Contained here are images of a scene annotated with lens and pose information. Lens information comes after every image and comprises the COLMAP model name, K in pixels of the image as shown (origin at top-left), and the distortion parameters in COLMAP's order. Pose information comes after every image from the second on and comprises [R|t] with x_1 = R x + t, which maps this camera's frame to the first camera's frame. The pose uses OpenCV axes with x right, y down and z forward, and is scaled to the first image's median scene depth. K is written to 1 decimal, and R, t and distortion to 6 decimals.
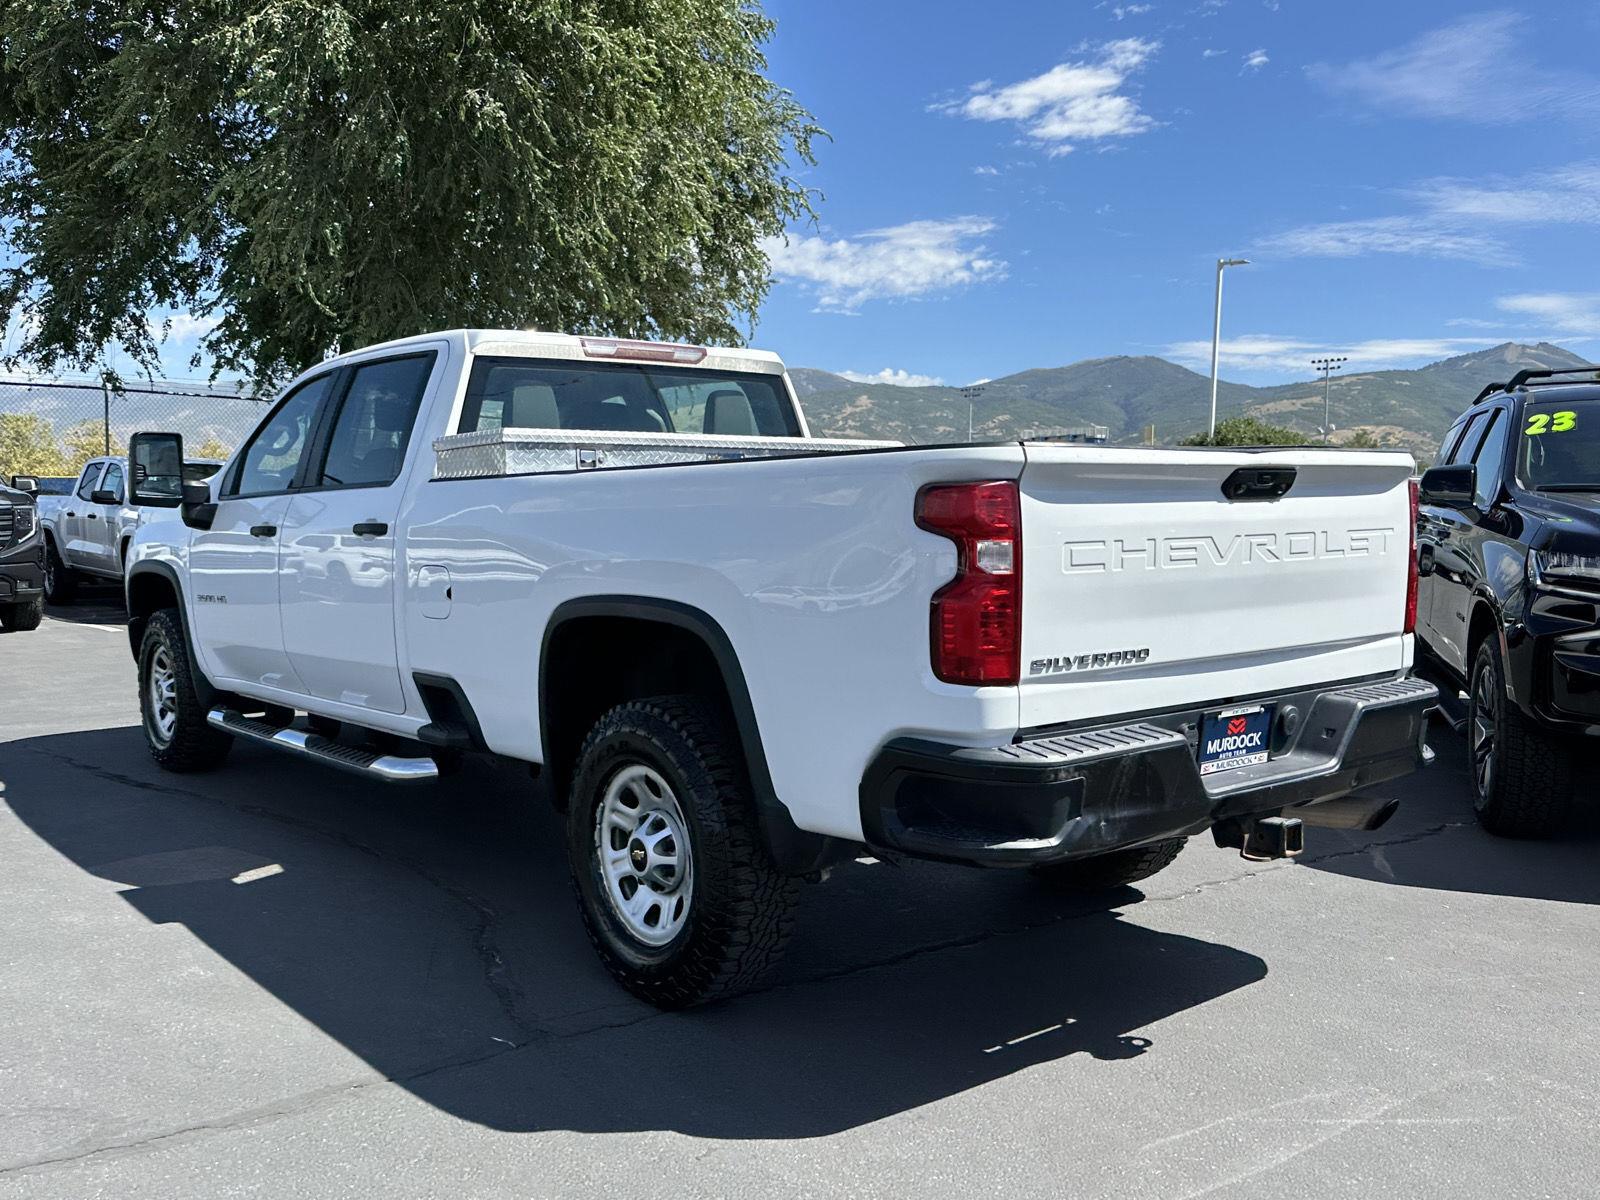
lens RADIAL K [[1425.2, 0, 798.9], [0, 1425.2, 610.1], [0, 0, 1]] dist [0.105760, -0.185875]
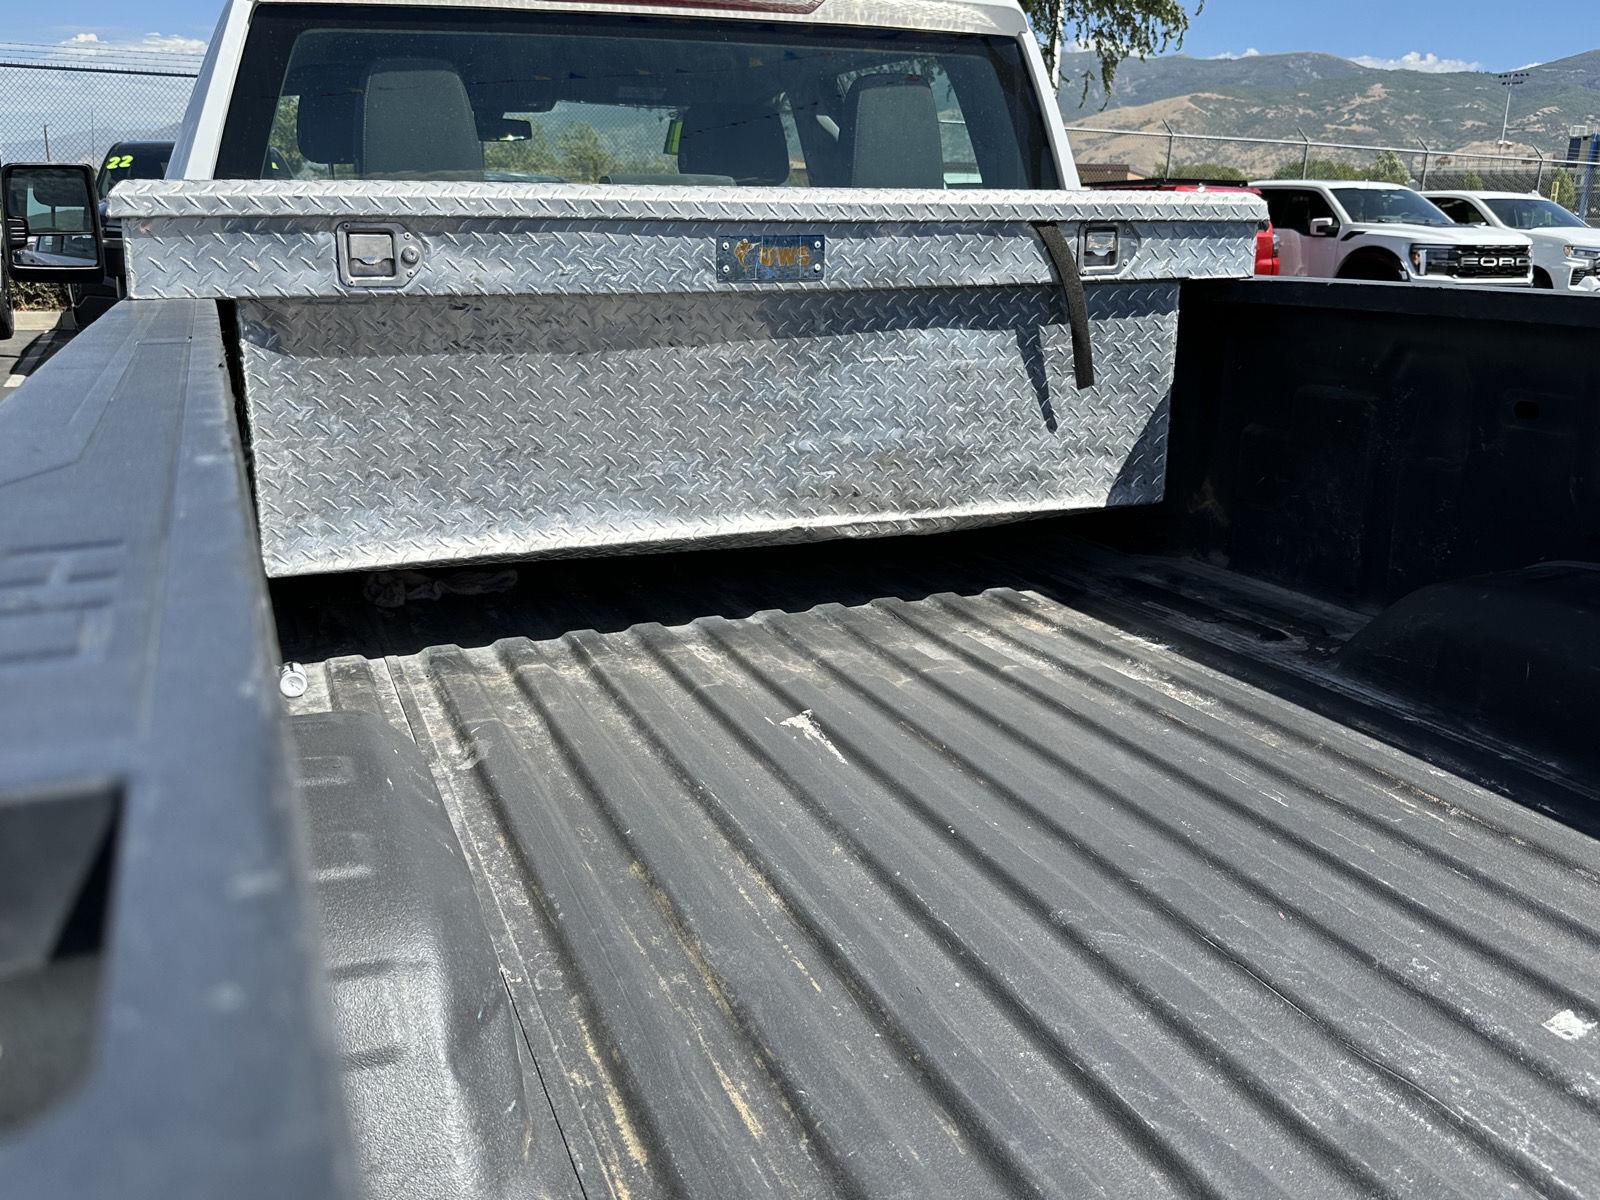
lens RADIAL K [[1450.7, 0, 777.1], [0, 1450.7, 594.6], [0, 0, 1]] dist [-0.021389, 0.018150]
pose [[0.946387, 0.096159, -0.308391, 0.127696], [-0.036713, 0.980499, 0.193066, -0.126458], [0.320942, -0.171393, 0.931461, 0.853762]]
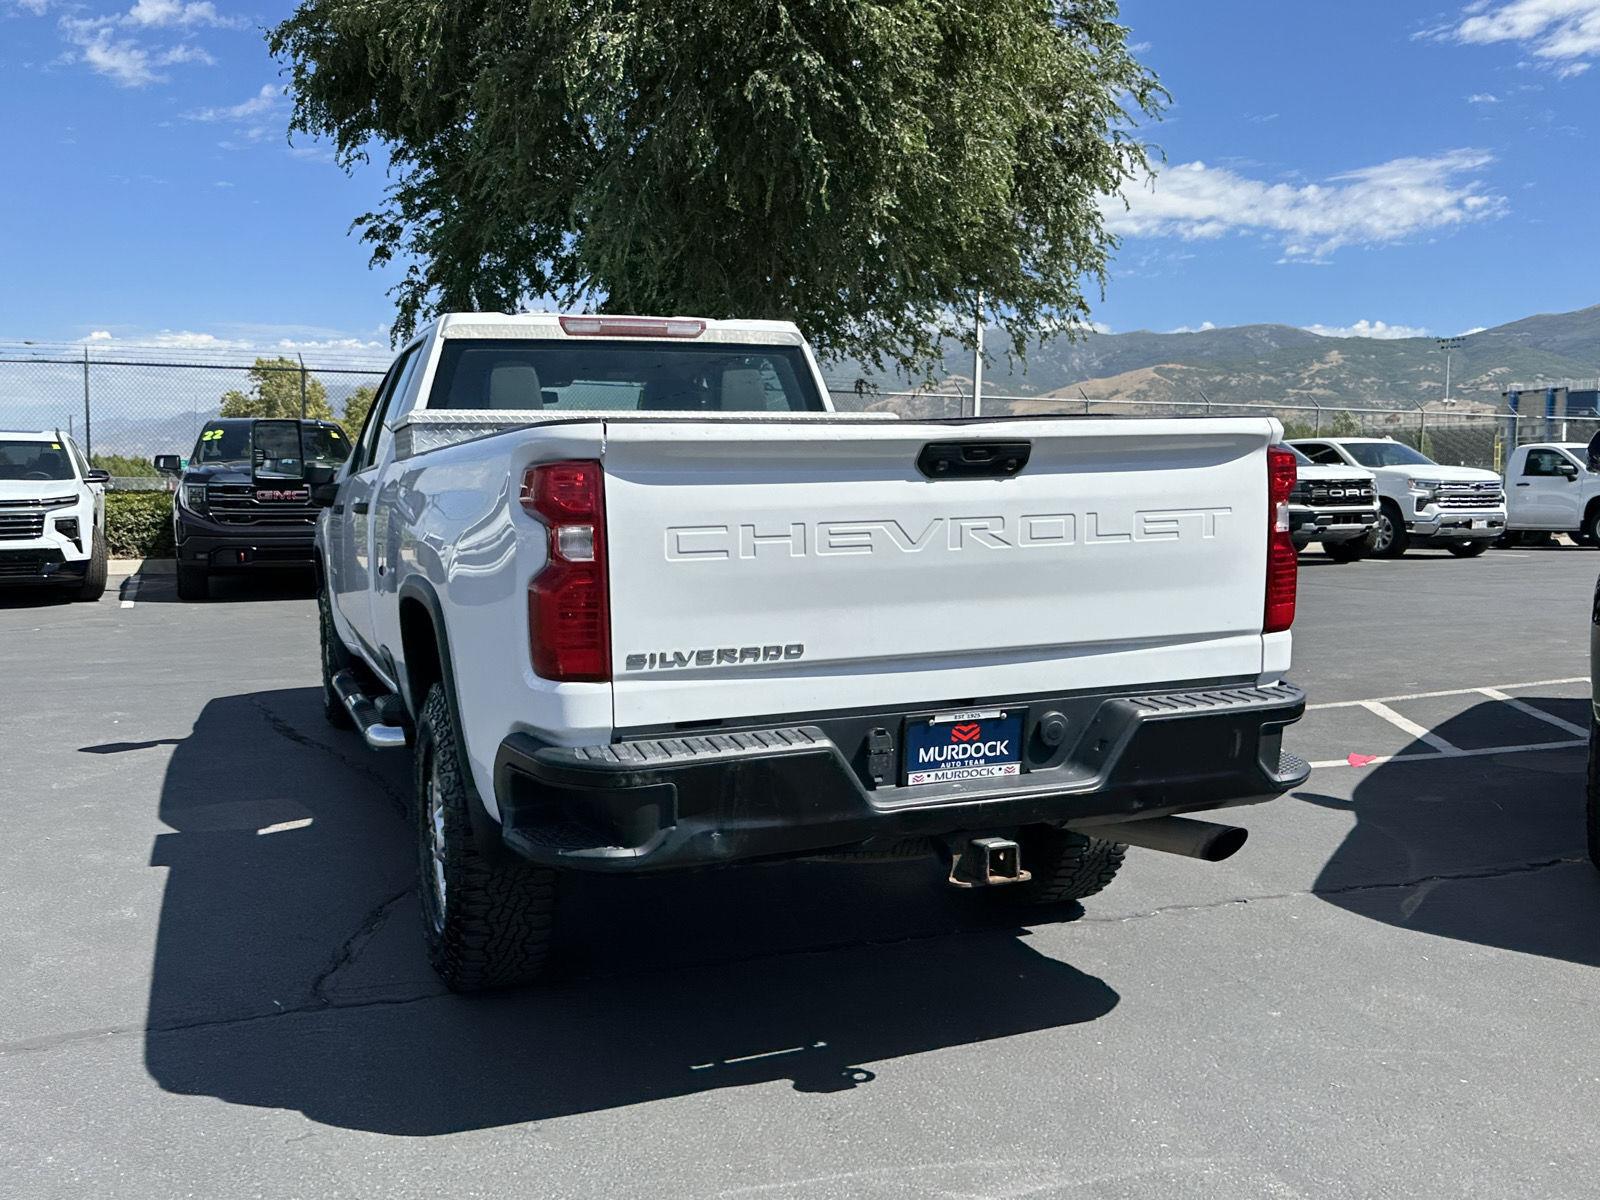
lens RADIAL K [[1425.2, 0, 798.5], [0, 1425.2, 598.8], [0, 0, 1]] dist [0.105760, -0.185875]
pose [[0.953294, 0.015920, -0.301623, 0.473476], [-0.011675, 0.999806, 0.015870, -0.015042], [0.301817, -0.011607, 0.953295, 0.129071]]
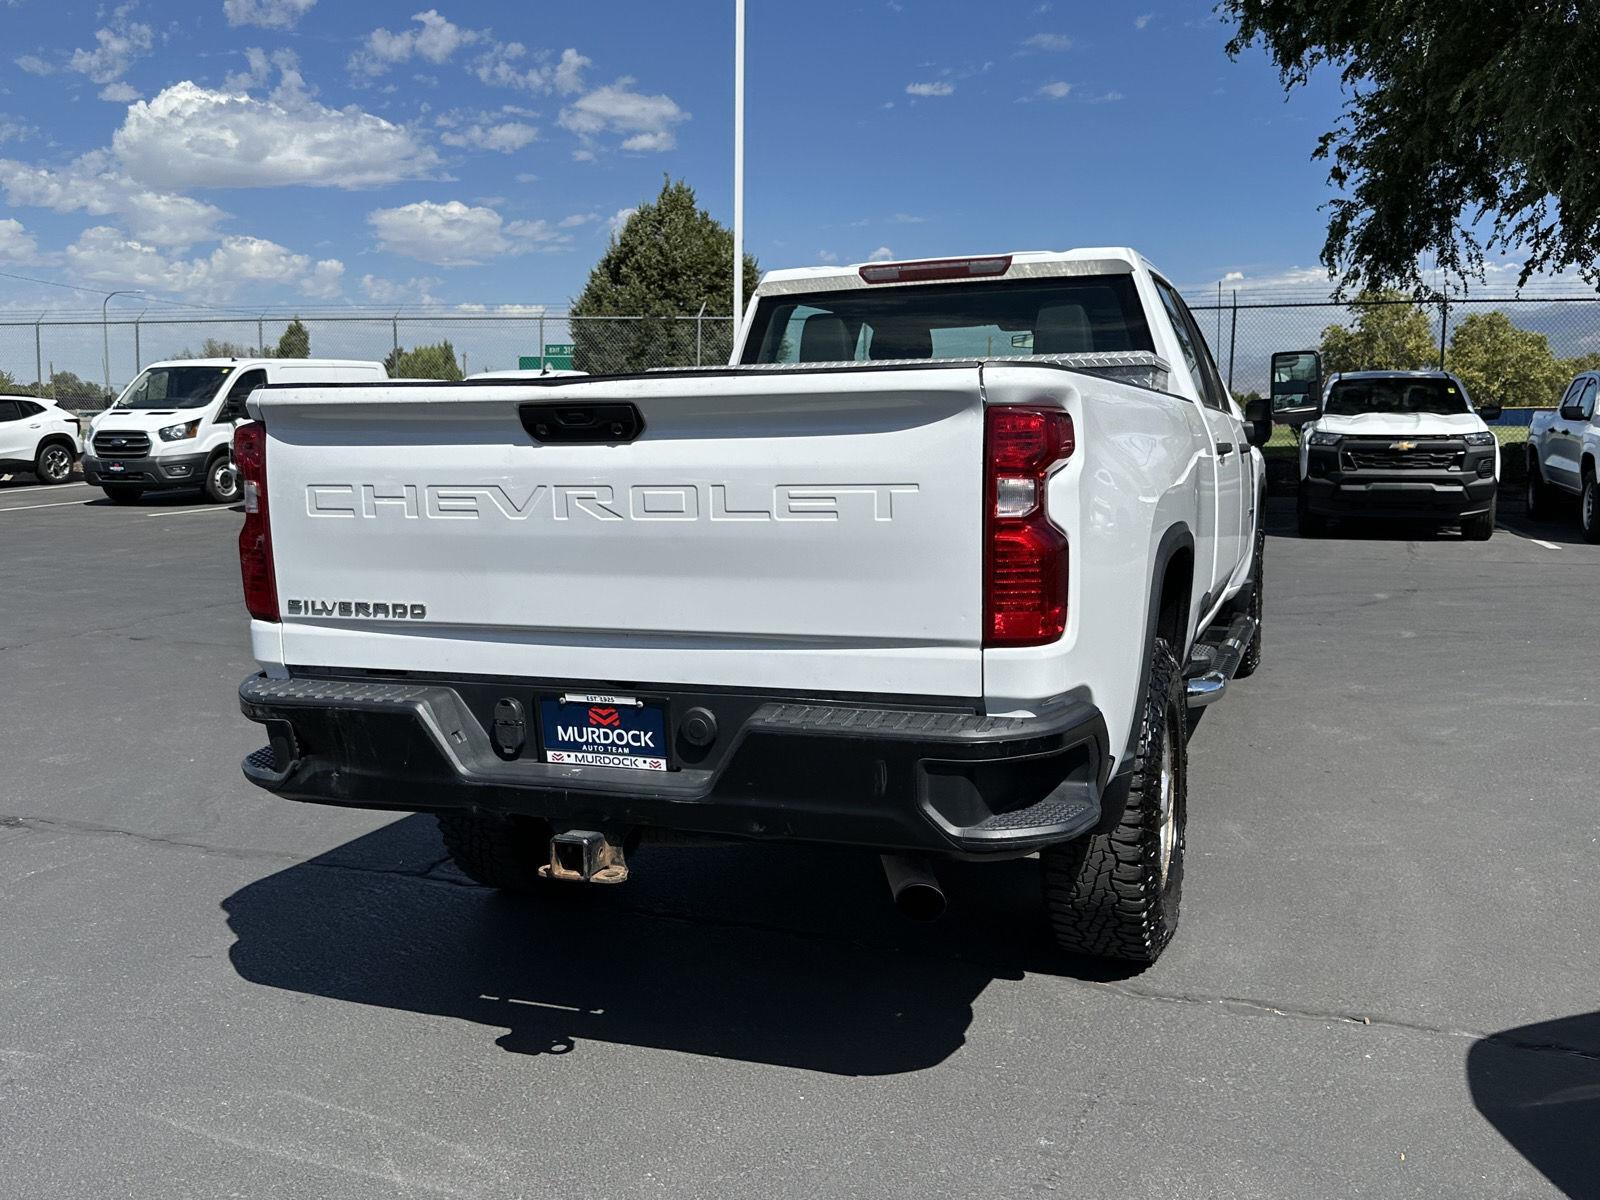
lens RADIAL K [[1425.2, 0, 801.0], [0, 1425.2, 610.3], [0, 0, 1]] dist [0.105760, -0.185875]
pose [[0.505913, 0.107933, -0.855805, 1.063811], [-0.053446, 0.994157, 0.093787, -0.063742], [0.860927, -0.001709, 0.508725, 0.683334]]
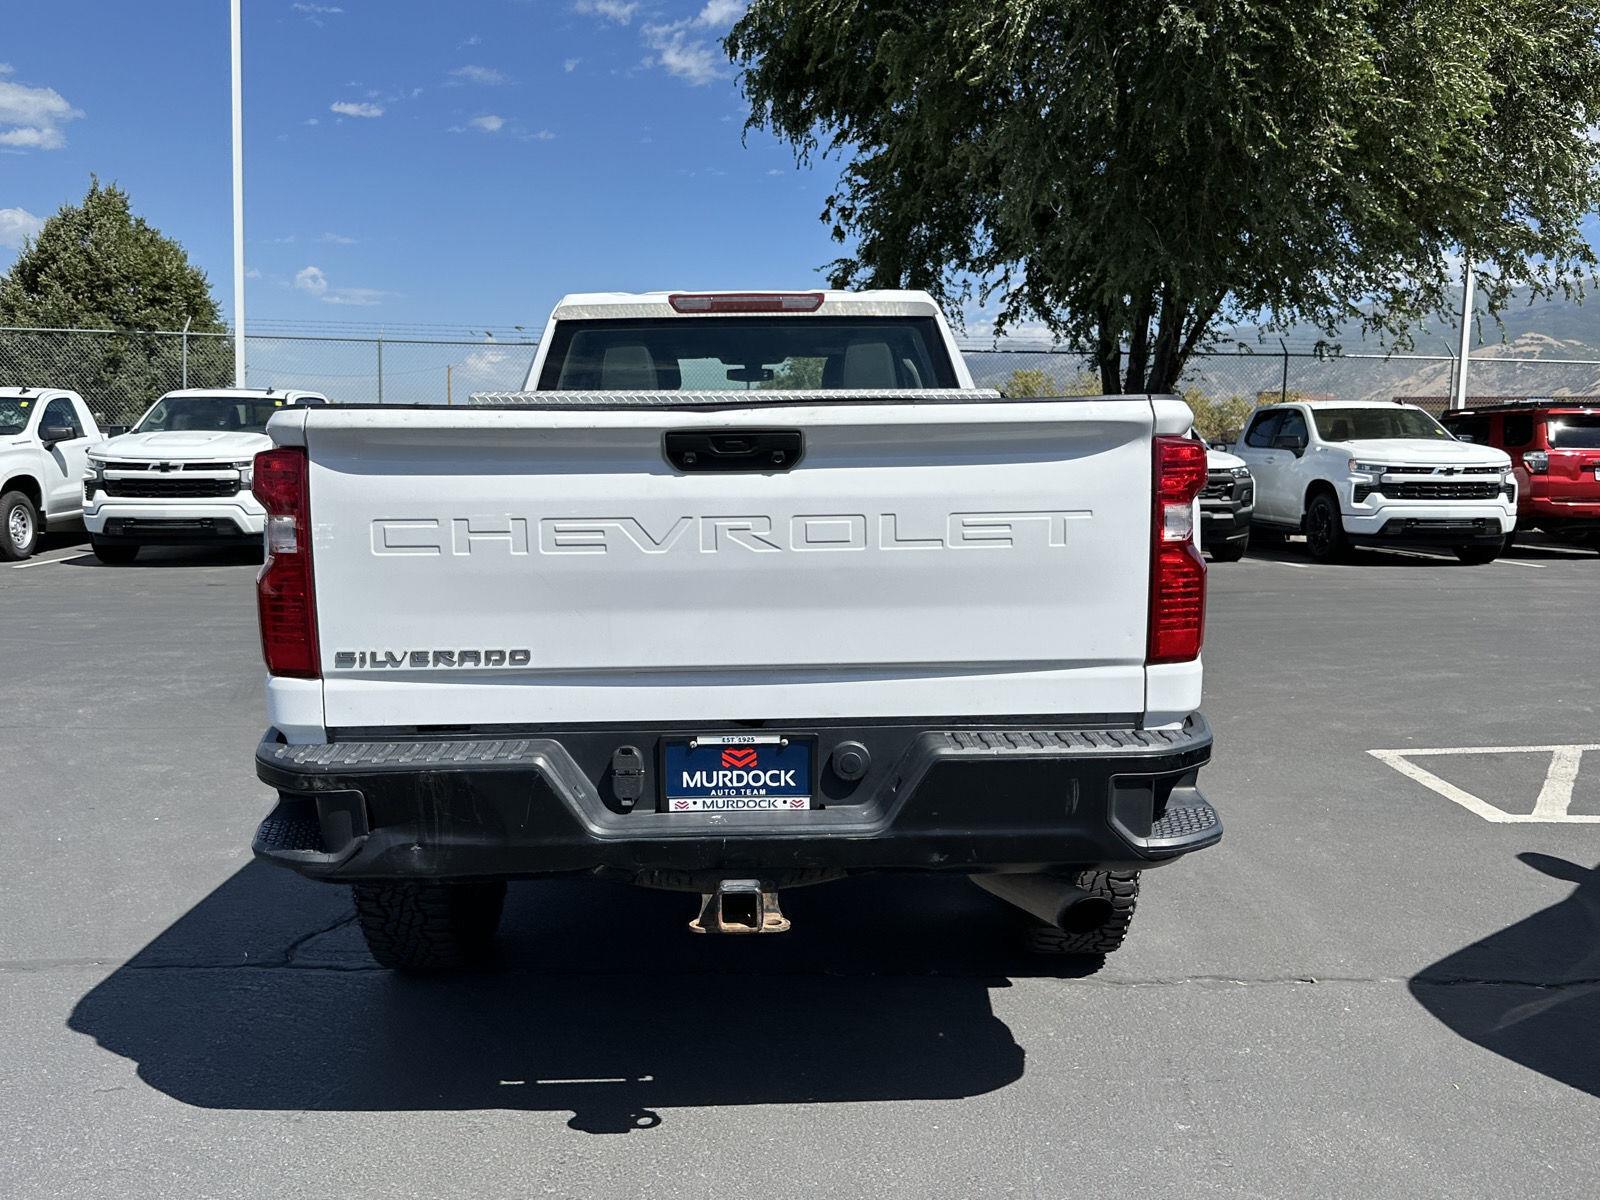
lens RADIAL K [[1425.2, 0, 805.1], [0, 1425.2, 604.6], [0, 0, 1]] dist [0.105760, -0.185875]
pose [[0.790549, 0.063794, -0.609066, 0.808274], [-0.042157, 0.997869, 0.049798, -0.044127], [0.610945, -0.013691, 0.791554, 0.406145]]
